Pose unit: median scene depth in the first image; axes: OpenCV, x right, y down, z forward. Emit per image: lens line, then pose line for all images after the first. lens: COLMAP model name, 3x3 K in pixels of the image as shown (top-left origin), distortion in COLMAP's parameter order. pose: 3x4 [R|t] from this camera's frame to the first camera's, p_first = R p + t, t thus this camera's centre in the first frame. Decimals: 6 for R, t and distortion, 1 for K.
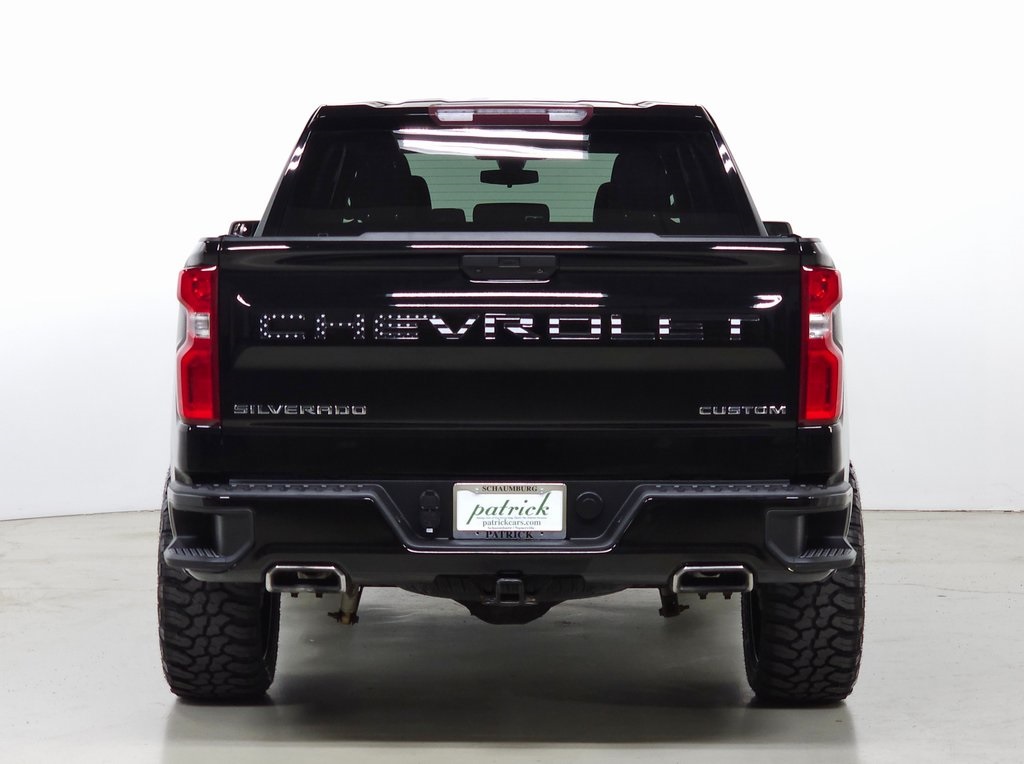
lens RADIAL K [[2591.2, 0, 512.0], [0, 2591.2, 382.0], [0, 0, 1]] dist [-1.925498, 44.166556]
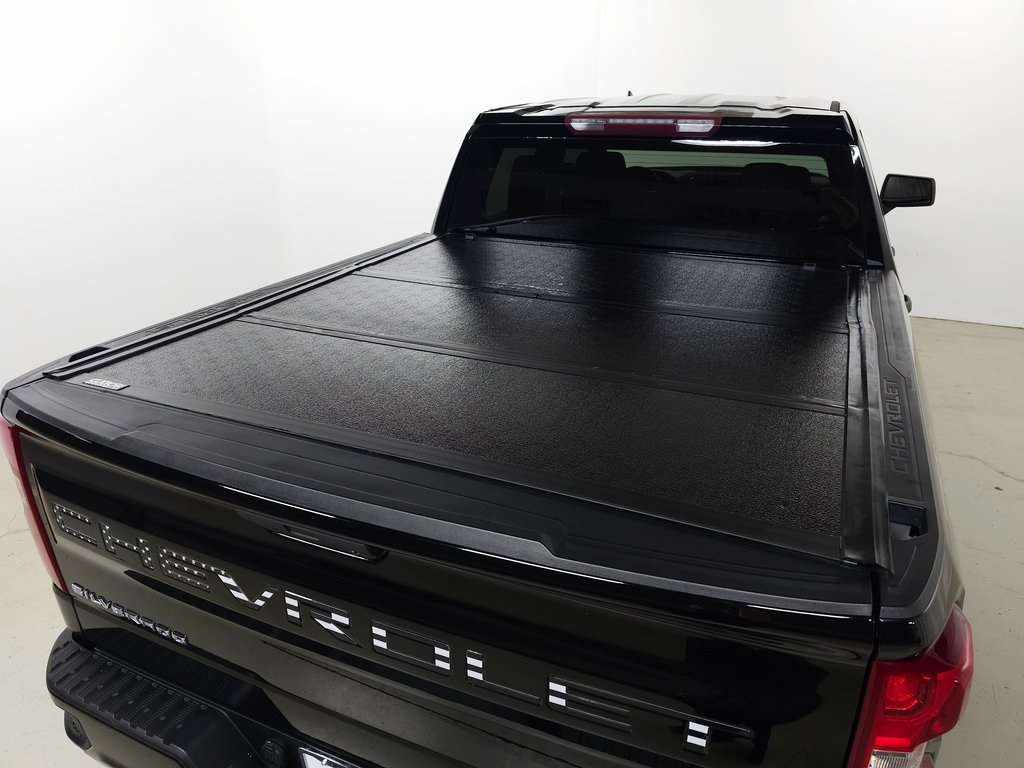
lens RADIAL K [[700.6, 0, 512.0], [0, 700.6, 384.0], [0, 0, 1]] dist [-0.004212, -0.001934]
pose [[0.916360, 0.151843, -0.370443, 0.093760], [-0.015831, 0.938305, 0.345447, -0.130795], [0.400042, -0.310689, 0.862229, 0.884825]]
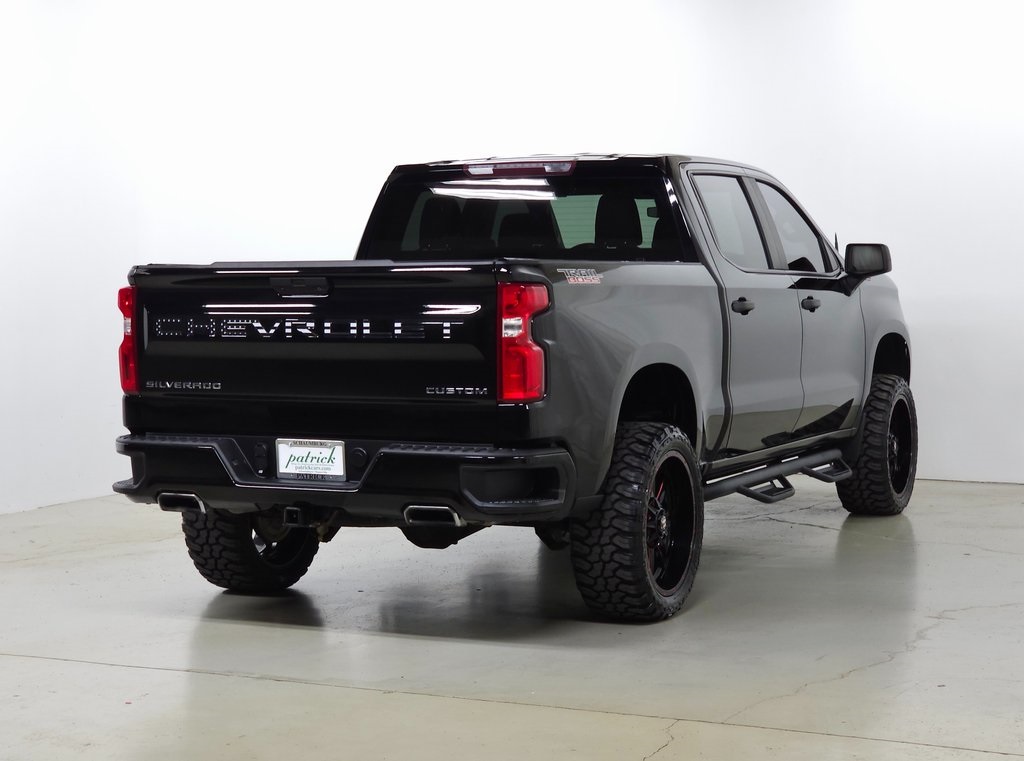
lens RADIAL K [[2082.3, 0, 512.0], [0, 2082.3, 380.5], [0, 0, 1]] dist [-0.333567, 0.155015]
pose [[0.903698, 0.014456, -0.427927, 0.583019], [-0.012672, 0.999895, 0.007017, -0.002304], [0.427984, -0.000918, 0.903786, 0.026964]]
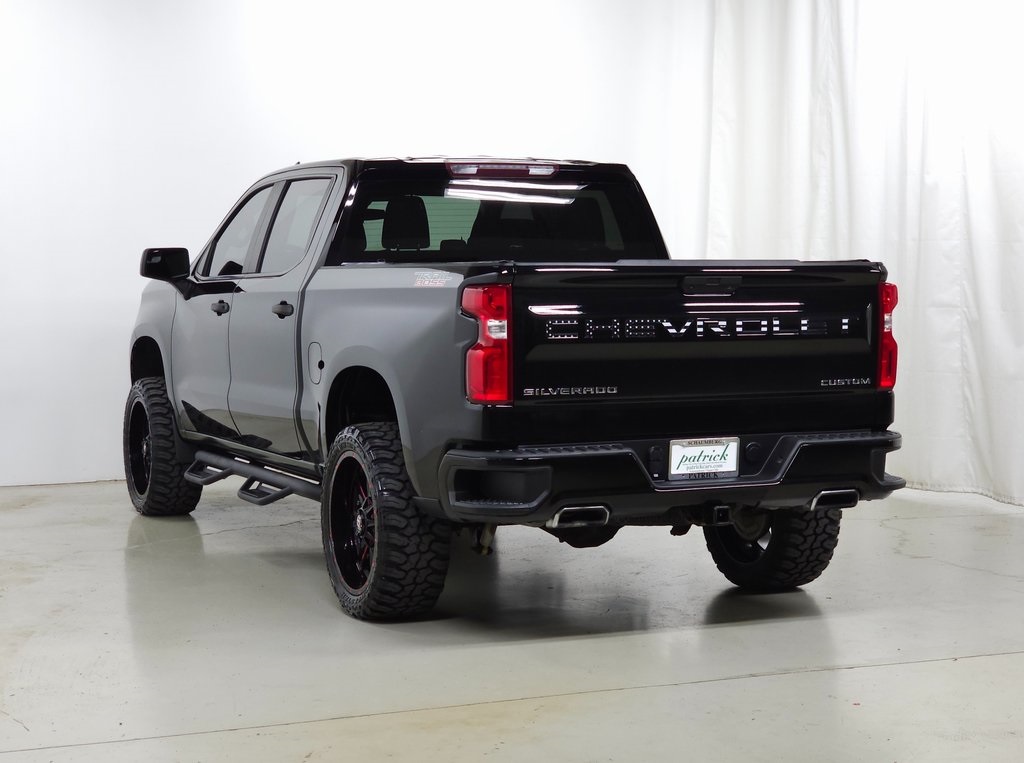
lens RADIAL K [[2053.7, 0, 512.0], [0, 2053.7, 381.5], [0, 0, 1]] dist [-0.403706, 0.111901]
pose [[0.912950, -0.028409, 0.407082, -0.550899], [0.026433, 0.999596, 0.010479, -0.006240], [-0.407215, 0.001194, 0.913331, 0.025751]]
